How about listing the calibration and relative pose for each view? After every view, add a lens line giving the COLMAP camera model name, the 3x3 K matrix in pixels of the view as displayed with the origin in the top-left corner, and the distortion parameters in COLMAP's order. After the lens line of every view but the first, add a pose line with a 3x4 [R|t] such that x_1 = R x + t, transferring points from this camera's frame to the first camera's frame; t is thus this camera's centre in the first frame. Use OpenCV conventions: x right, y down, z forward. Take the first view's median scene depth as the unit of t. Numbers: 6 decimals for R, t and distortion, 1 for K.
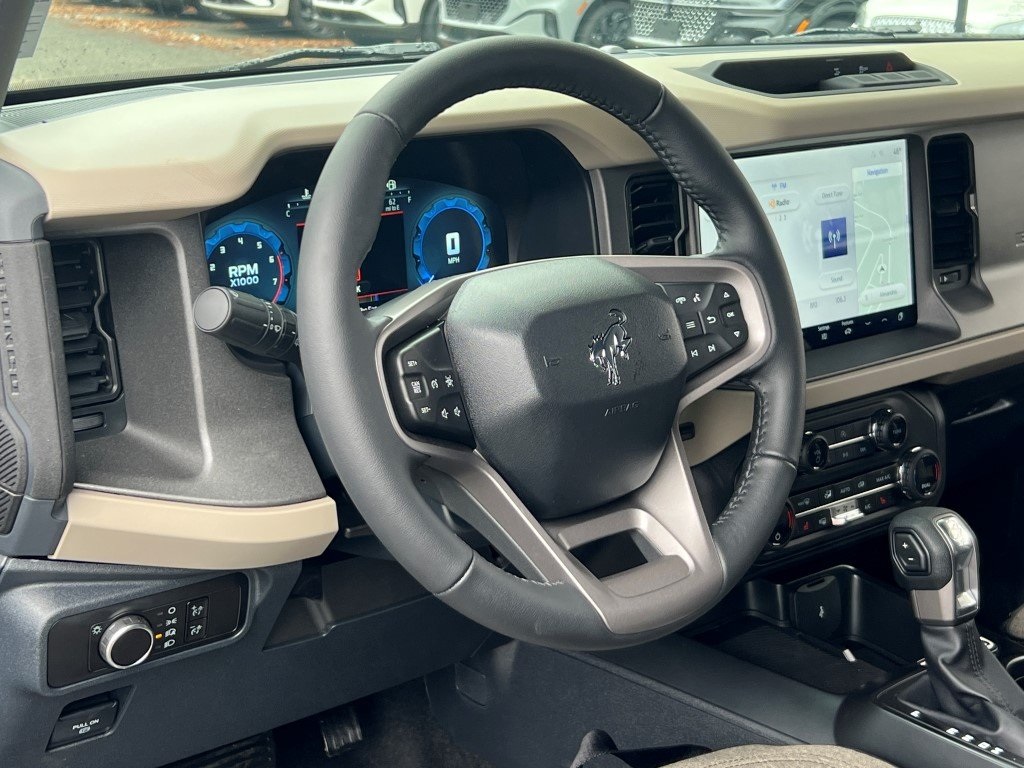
lens RADIAL K [[1523.0, 0, 511.5], [0, 1523.0, 382.1], [0, 0, 1]] dist [-0.018510, 0.000000]
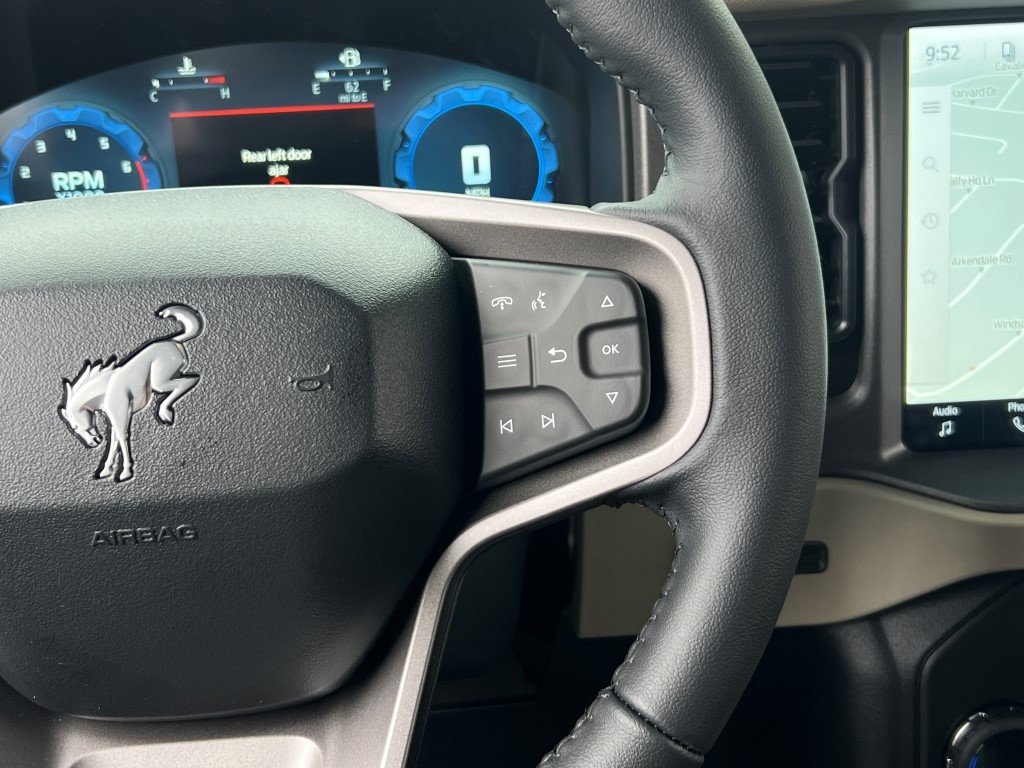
lens RADIAL K [[1321.6, 0, 512.5], [0, 1321.6, 388.7], [0, 0, 1]] dist [0.024265, 0.000000]
pose [[0.801922, 0.150907, -0.578055, 0.310948], [-0.115685, 0.988483, 0.097567, -0.061372], [0.586121, -0.011368, 0.810144, 0.639162]]
